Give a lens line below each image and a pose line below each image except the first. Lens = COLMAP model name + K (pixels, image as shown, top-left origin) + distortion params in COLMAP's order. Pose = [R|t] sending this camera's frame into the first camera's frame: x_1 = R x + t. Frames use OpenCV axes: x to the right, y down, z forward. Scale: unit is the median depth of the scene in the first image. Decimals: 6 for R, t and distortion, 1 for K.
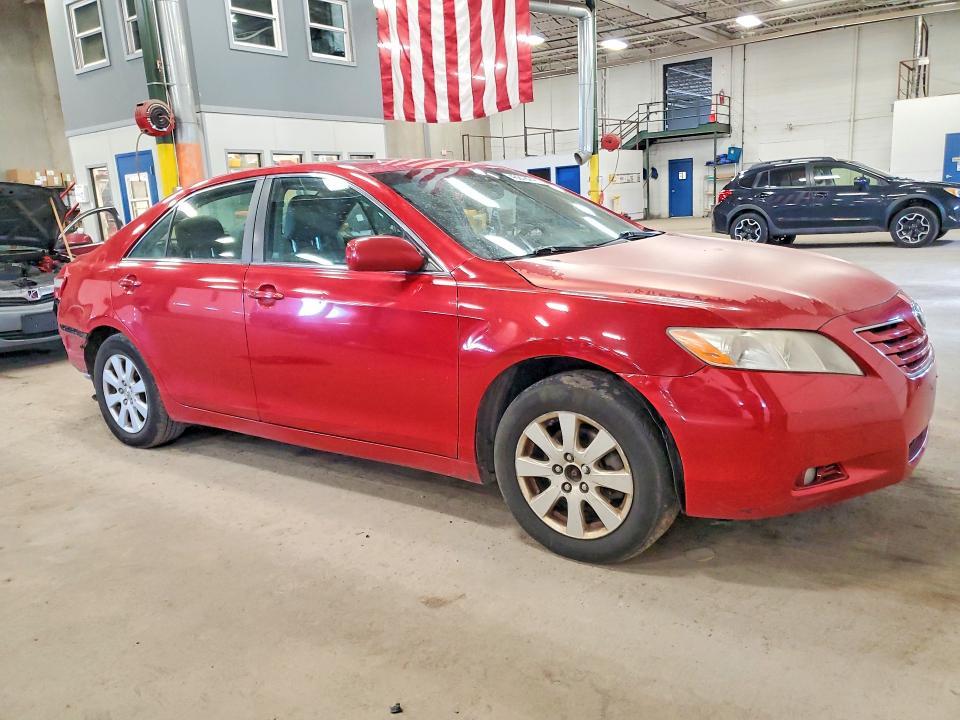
lens RADIAL K [[756.6, 0, 480.0], [0, 756.6, 360.0], [0, 0, 1]] dist [0.001788, 0.002405]
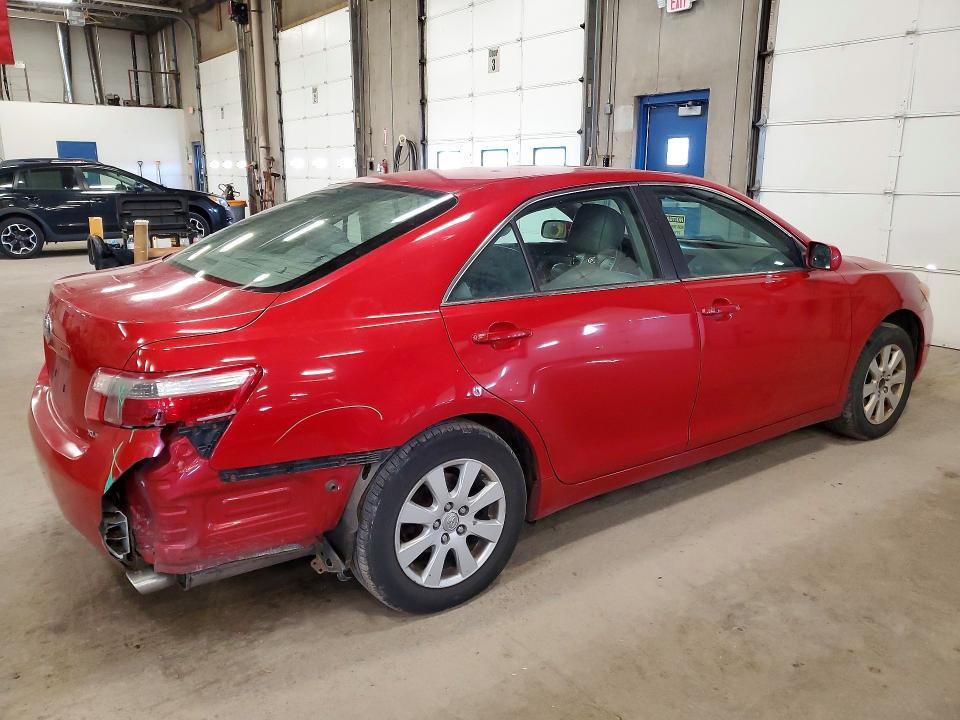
lens RADIAL K [[756.6, 0, 480.0], [0, 756.6, 360.0], [0, 0, 1]] dist [0.001788, 0.002405]
pose [[0.332923, -0.182668, 0.925092, -1.149499], [0.185316, 0.974600, 0.125753, -0.178424], [-0.924565, 0.129568, 0.358317, 0.862886]]
